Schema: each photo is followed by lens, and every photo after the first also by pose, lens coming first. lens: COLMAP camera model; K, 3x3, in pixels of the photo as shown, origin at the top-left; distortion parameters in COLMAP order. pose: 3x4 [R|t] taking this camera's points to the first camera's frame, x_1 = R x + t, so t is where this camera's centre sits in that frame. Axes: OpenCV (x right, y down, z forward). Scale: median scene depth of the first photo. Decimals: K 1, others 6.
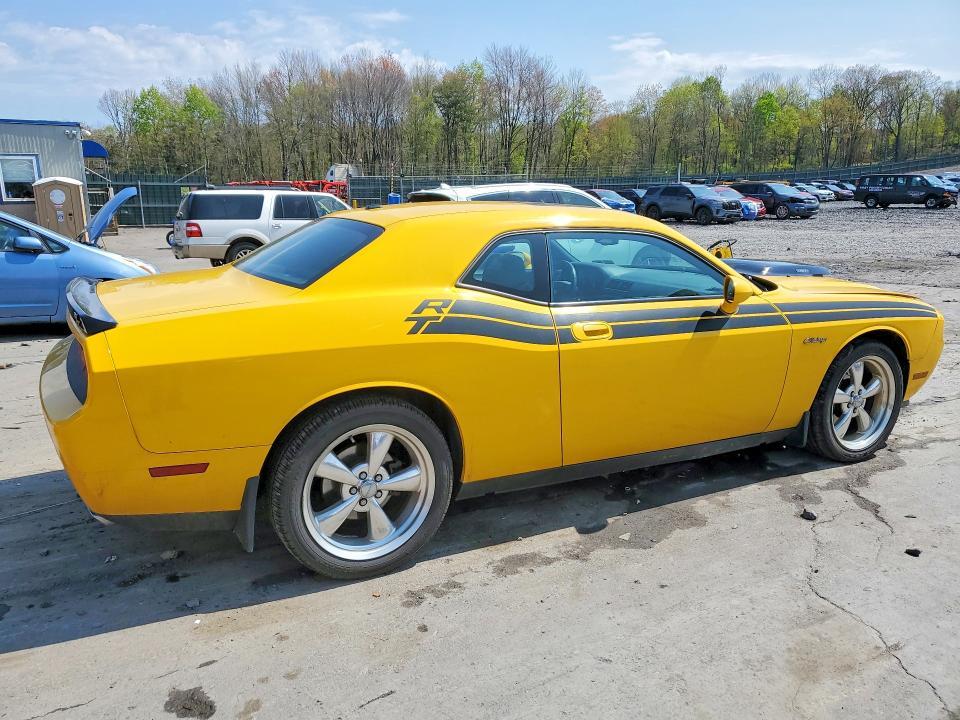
lens RADIAL K [[759.4, 0, 480.0], [0, 759.4, 360.0], [0, 0, 1]] dist [-0.001079, -0.002175]
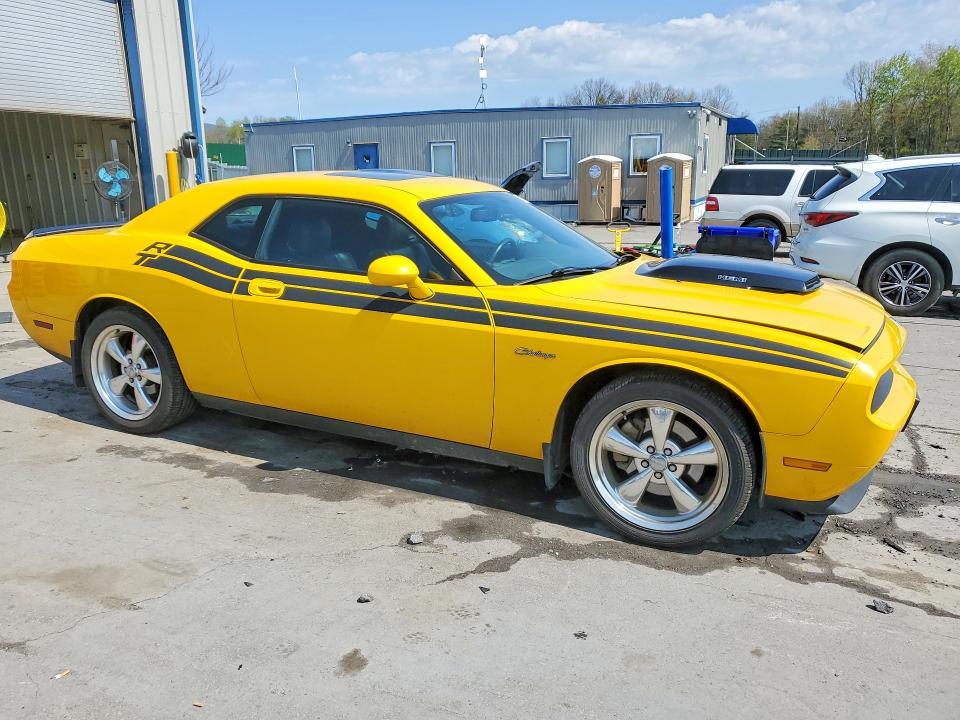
lens RADIAL K [[723.1, 0, 480.5], [0, 723.1, 388.3], [0, 0, 1]] dist [0.042889, -0.003299]
pose [[0.603092, 0.233799, -0.762639, 1.012578], [-0.176511, 0.971495, 0.158243, -0.102700], [0.777897, 0.039179, 0.627169, 0.502408]]
